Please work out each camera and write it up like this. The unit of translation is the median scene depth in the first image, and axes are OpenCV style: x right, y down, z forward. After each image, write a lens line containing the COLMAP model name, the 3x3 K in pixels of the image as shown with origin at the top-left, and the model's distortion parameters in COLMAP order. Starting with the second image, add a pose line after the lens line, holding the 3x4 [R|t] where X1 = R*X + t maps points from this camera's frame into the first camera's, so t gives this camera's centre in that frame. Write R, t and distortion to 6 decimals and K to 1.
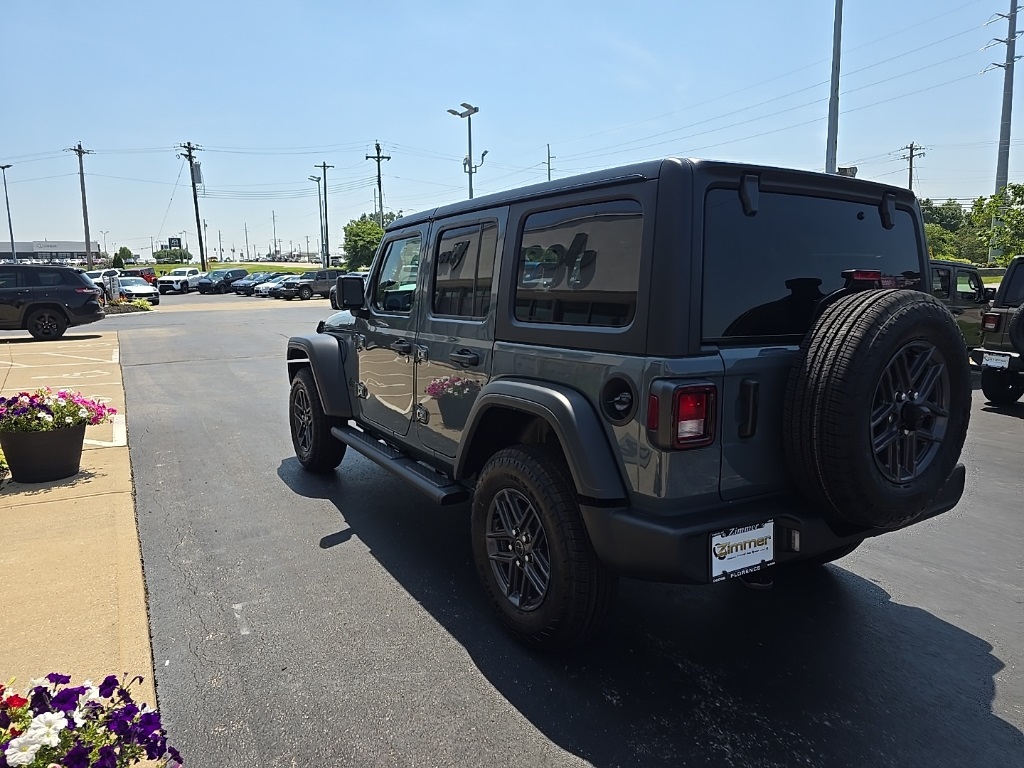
lens RADIAL K [[690.0, 0, 512.0], [0, 690.0, 384.0], [0, 0, 1]] dist [0.037034, -0.035332]
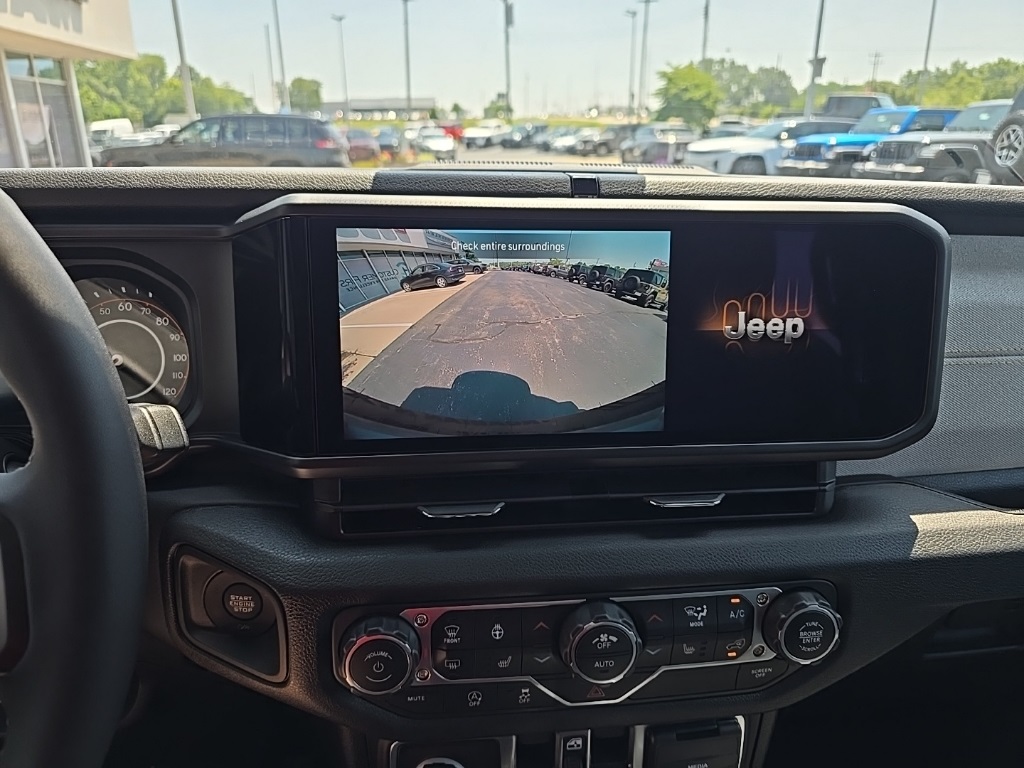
lens RADIAL K [[706.1, 0, 514.9], [0, 706.1, 381.8], [0, 0, 1]] dist [0.000857, -0.010227]
pose [[0.907524, 0.147035, -0.393422, -0.002182], [-0.072359, 0.977448, 0.198392, -0.015411], [0.413720, -0.151578, 0.897697, 0.109825]]
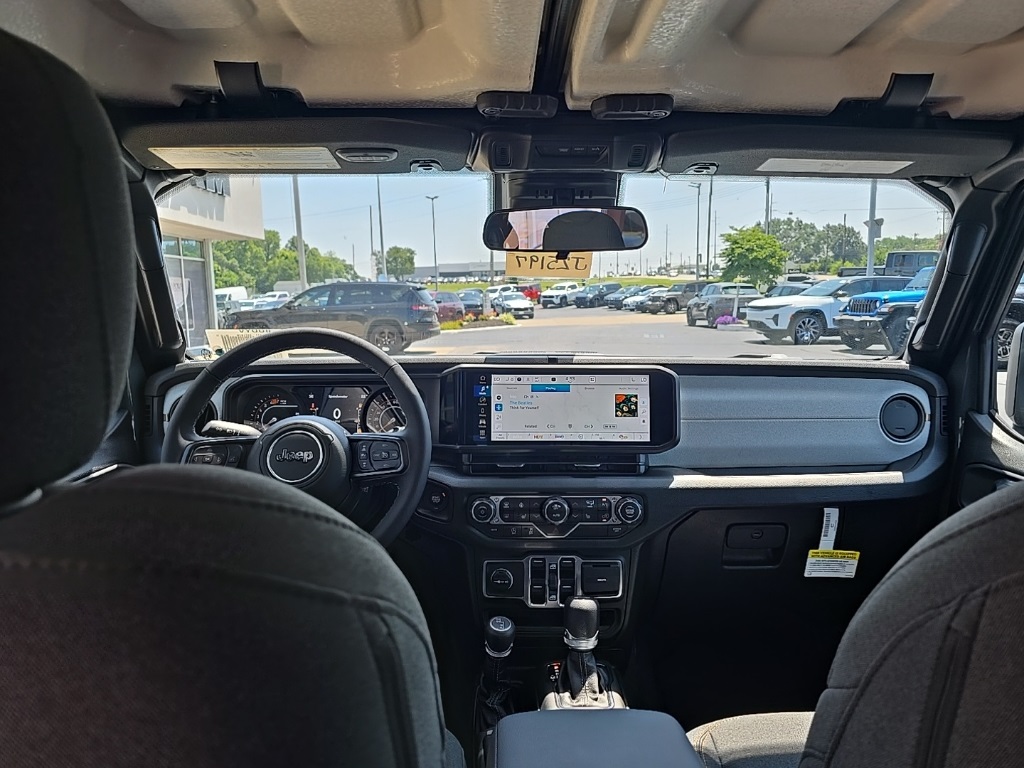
lens RADIAL K [[692.8, 0, 517.9], [0, 692.8, 382.2], [0, 0, 1]] dist [0.086251, -0.122464]
pose [[0.859774, 0.058006, -0.507370, 0.008873], [-0.068241, 0.997668, -0.001578, -0.015113], [0.506095, 0.035980, 0.861727, 0.092232]]
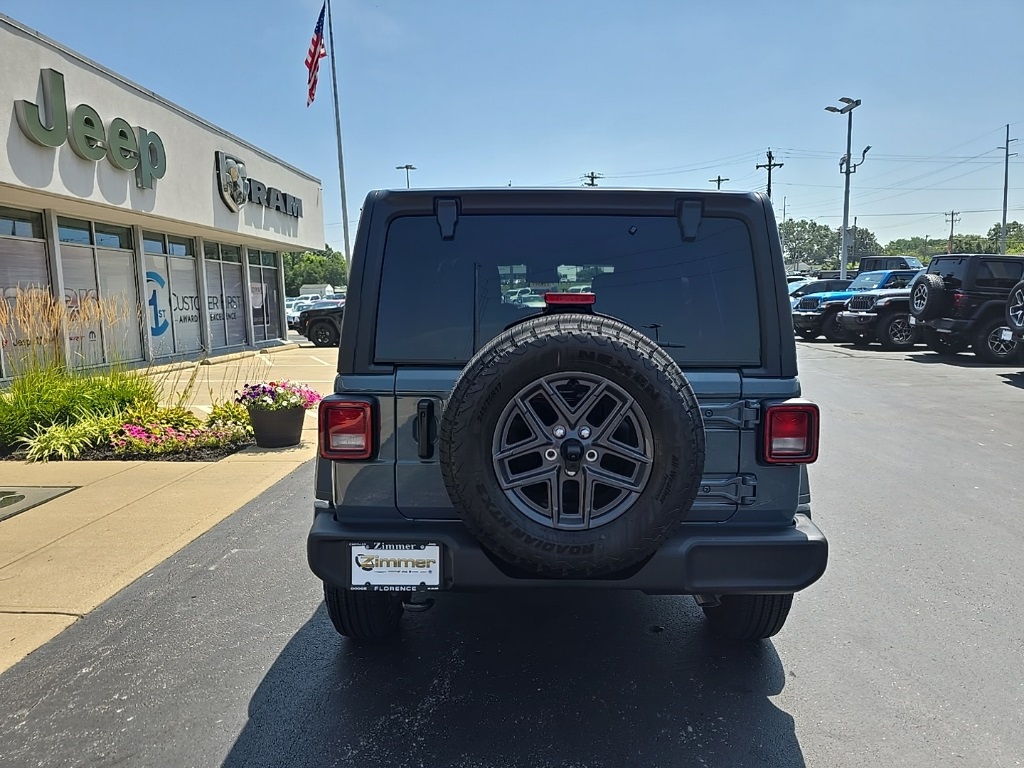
lens RADIAL K [[689.3, 0, 519.0], [0, 689.3, 381.8], [0, 0, 1]] dist [0.053605, -0.055359]
pose [[0.846427, 0.056737, -0.529474, 0.058736], [-0.068253, 0.997666, -0.002203, -0.002535], [0.528113, 0.038003, 0.848323, 0.012630]]
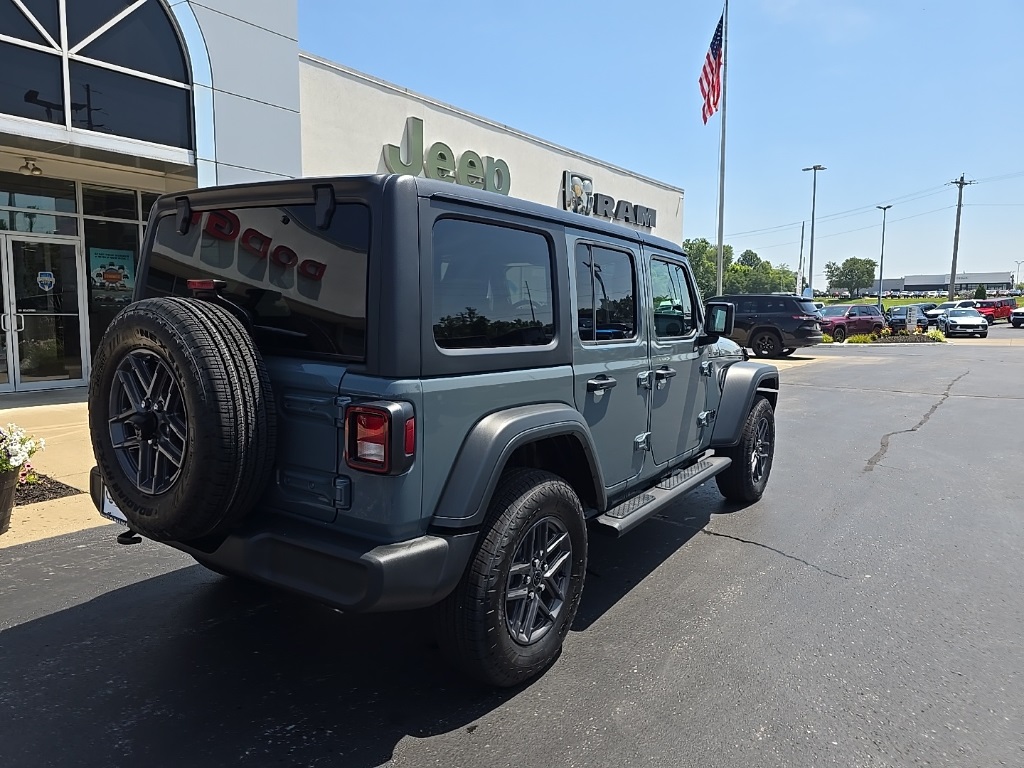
lens RADIAL K [[689.3, 0, 519.0], [0, 689.3, 381.8], [0, 0, 1]] dist [0.053605, -0.055359]
pose [[0.400660, 0.108493, -0.909781, 0.099042], [-0.152054, 0.987069, 0.050746, -0.008591], [0.903521, 0.118004, 0.411976, 0.062798]]
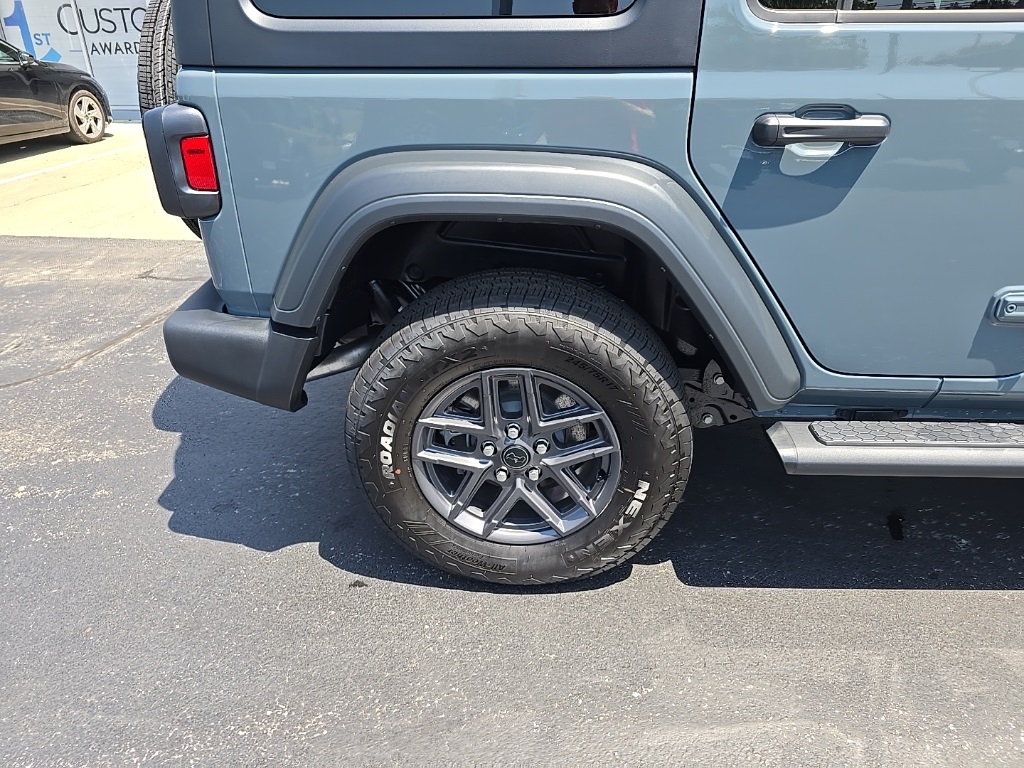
lens RADIAL K [[689.3, 0, 519.0], [0, 689.3, 381.8], [0, 0, 1]] dist [0.053605, -0.055359]
pose [[-0.588100, 0.370177, -0.719101, 0.067613], [-0.103430, 0.847387, 0.520804, -0.011251], [0.802147, 0.380662, -0.460061, 0.111482]]
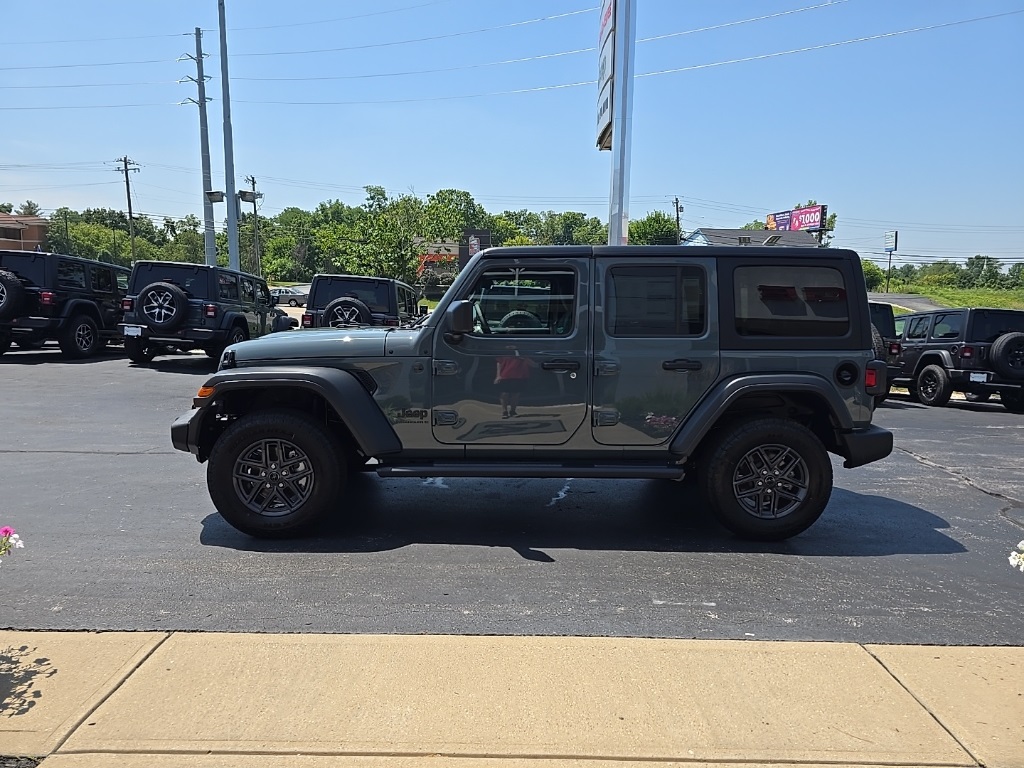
lens RADIAL K [[690.0, 0, 512.0], [0, 690.0, 384.0], [0, 0, 1]] dist [0.037034, -0.035332]
pose [[0.499392, -0.097044, 0.860924, -0.114478], [0.109113, 0.992840, 0.048622, -0.008517], [-0.859478, 0.069656, 0.506405, 0.049223]]
